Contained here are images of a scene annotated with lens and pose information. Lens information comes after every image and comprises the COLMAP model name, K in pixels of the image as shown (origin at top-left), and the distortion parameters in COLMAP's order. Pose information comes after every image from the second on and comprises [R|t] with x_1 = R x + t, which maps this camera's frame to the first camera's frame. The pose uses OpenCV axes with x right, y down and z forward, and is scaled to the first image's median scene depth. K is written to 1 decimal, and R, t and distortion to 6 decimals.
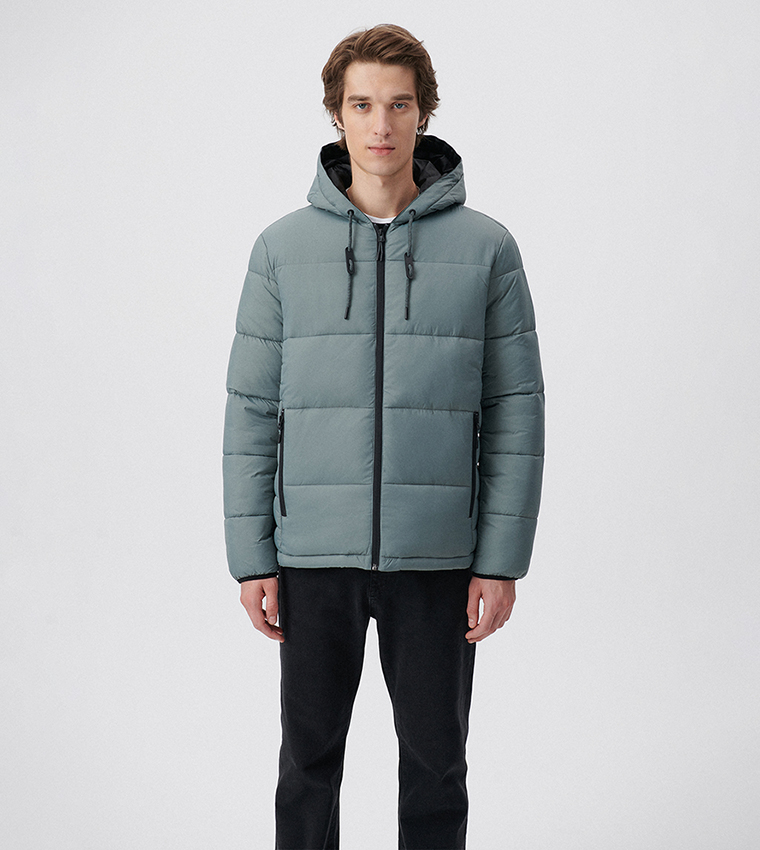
lens RADIAL K [[1583.6, 0, 378.1], [0, 1583.6, 424.4], [0, 0, 1]] dist [0.044074, 0.000000]
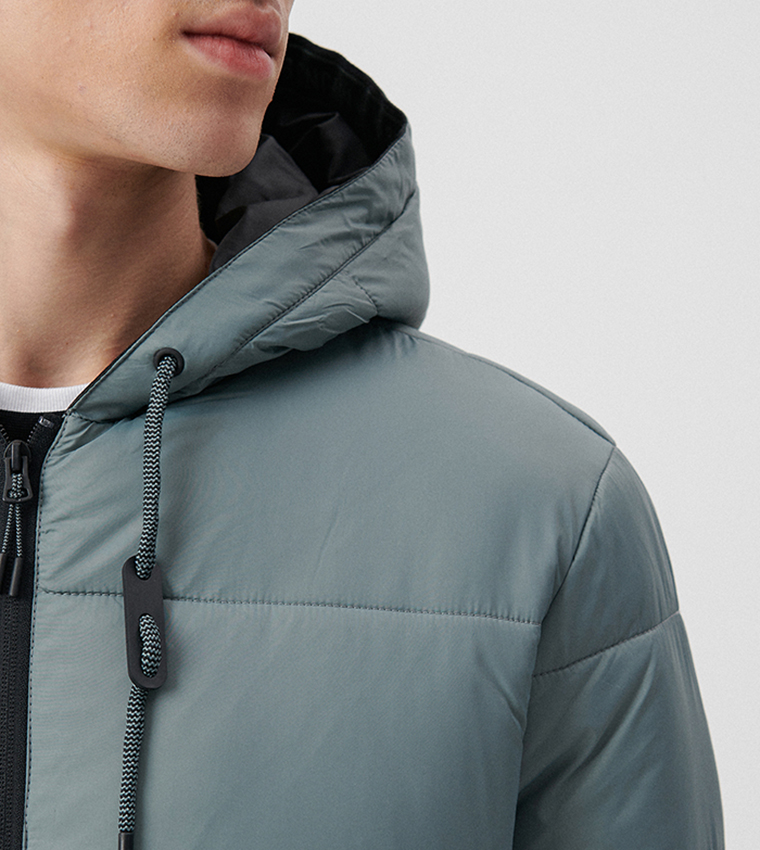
lens RADIAL K [[1452.5, 0, 383.6], [0, 1452.5, 426.6], [0, 0, 1]] dist [-0.271719, 0.000000]
pose [[0.999939, 0.010432, -0.003661, 0.050899], [-0.010582, 0.999002, -0.043402, -0.117175], [0.003204, 0.043438, 0.999051, 0.808427]]
